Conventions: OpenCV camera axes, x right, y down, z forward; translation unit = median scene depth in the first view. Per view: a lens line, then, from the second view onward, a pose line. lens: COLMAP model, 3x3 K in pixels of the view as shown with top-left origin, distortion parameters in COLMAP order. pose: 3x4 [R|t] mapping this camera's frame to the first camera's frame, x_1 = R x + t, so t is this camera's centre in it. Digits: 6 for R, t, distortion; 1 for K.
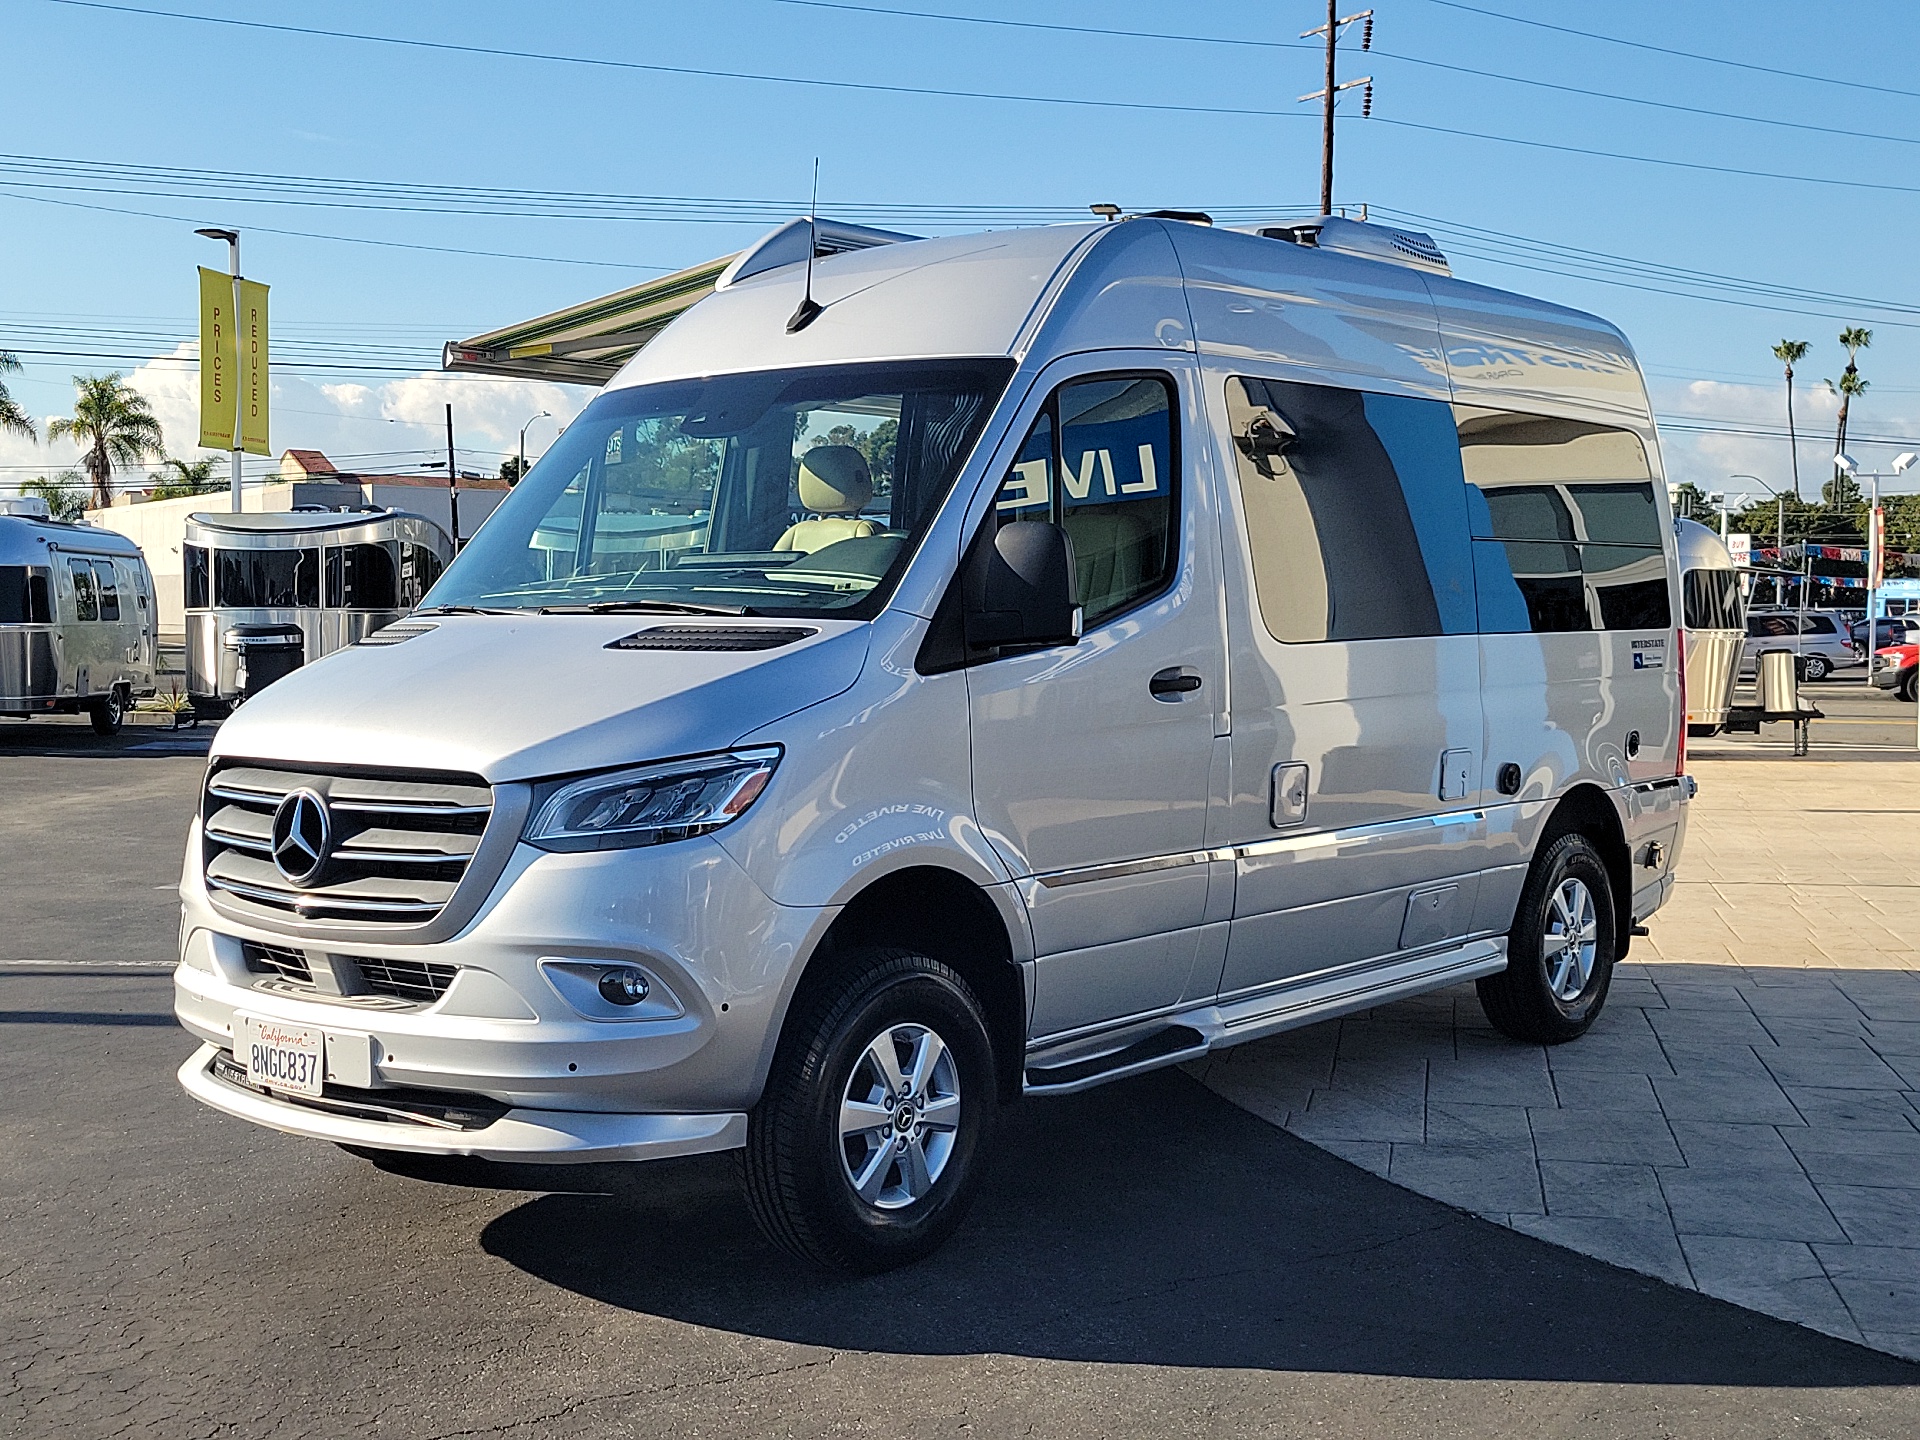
lens RADIAL K [[1459.5, 0, 936.0], [0, 1459.5, 722.5], [0, 0, 1]] dist [0.025916, -0.014107]
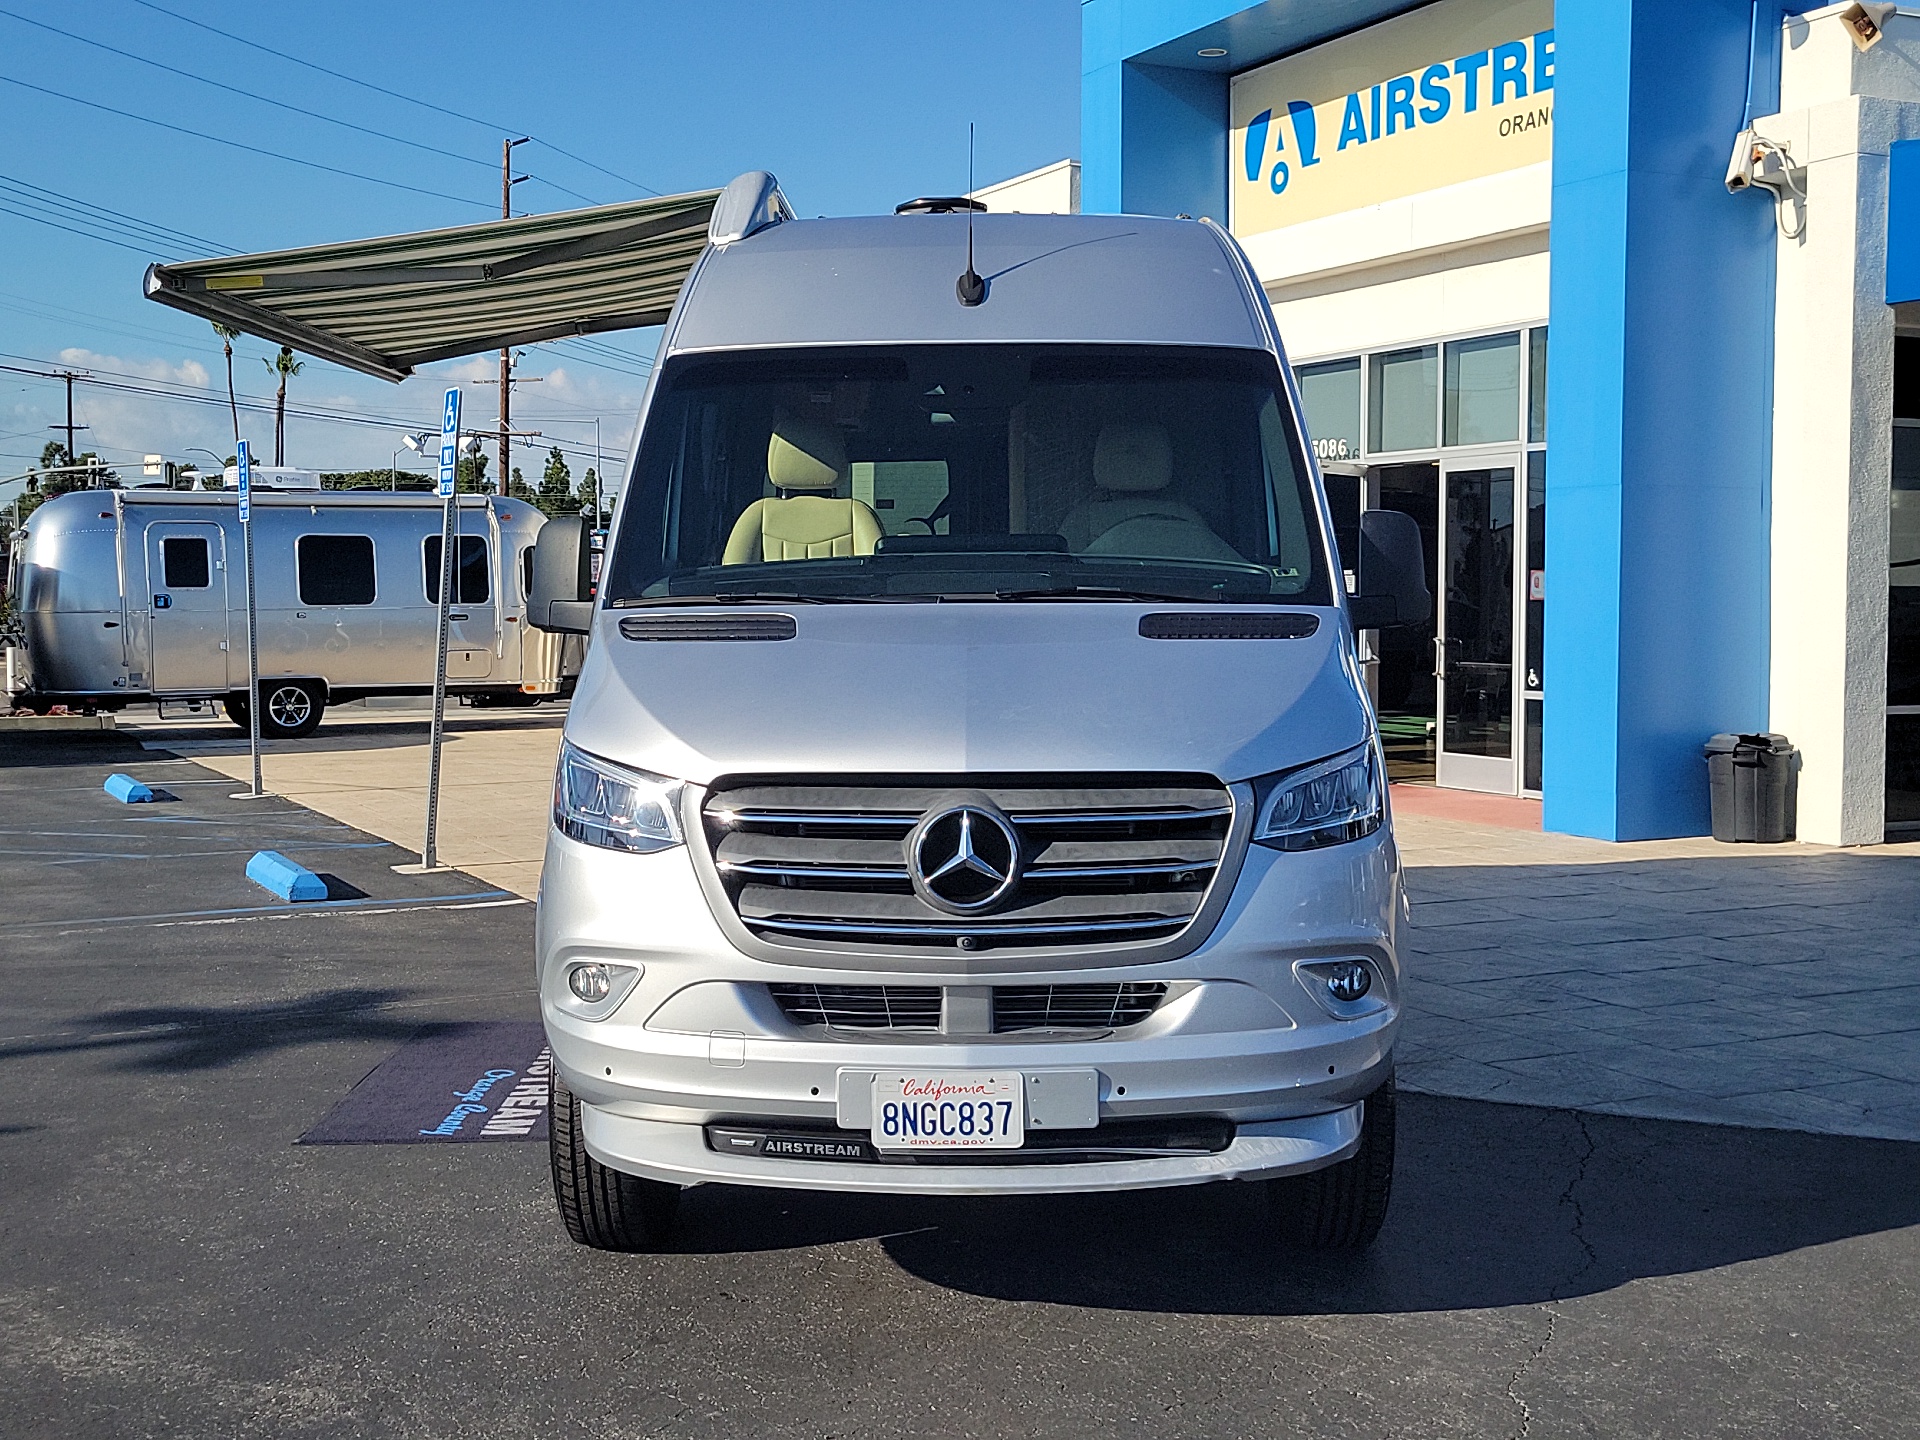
lens RADIAL K [[1459.5, 0, 936.0], [0, 1459.5, 722.5], [0, 0, 1]] dist [0.025916, -0.014107]
pose [[0.905202, -0.040135, 0.423082, -0.831928], [0.034488, 0.999184, 0.020998, -0.022671], [-0.423580, -0.004416, 0.905848, 0.219593]]
